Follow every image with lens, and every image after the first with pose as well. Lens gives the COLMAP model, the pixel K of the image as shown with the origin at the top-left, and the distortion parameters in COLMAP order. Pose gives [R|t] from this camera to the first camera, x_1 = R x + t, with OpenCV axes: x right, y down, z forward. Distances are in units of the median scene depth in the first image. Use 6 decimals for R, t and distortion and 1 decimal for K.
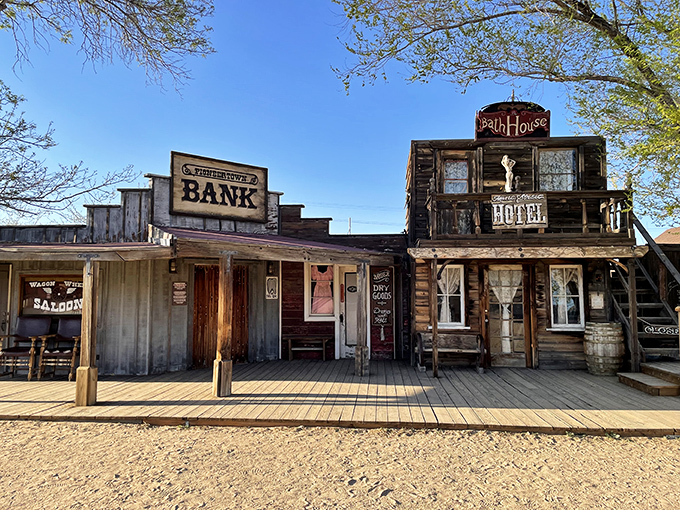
lens RADIAL K [[530.2, 0, 340.7], [0, 530.2, 254.0], [0, 0, 1]] dist [0.046037, 0.000343]
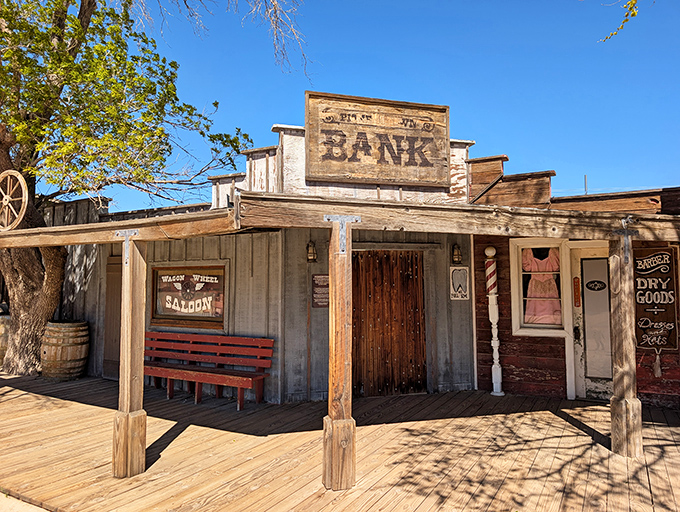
lens RADIAL K [[489.2, 0, 339.9], [0, 489.2, 255.2], [0, 0, 1]] dist [0.010967, -0.001762]
pose [[0.906553, -0.024511, -0.421380, -0.005698], [0.027199, 0.999630, 0.000370, 0.025026], [0.421215, -0.011797, 0.906884, 0.394649]]
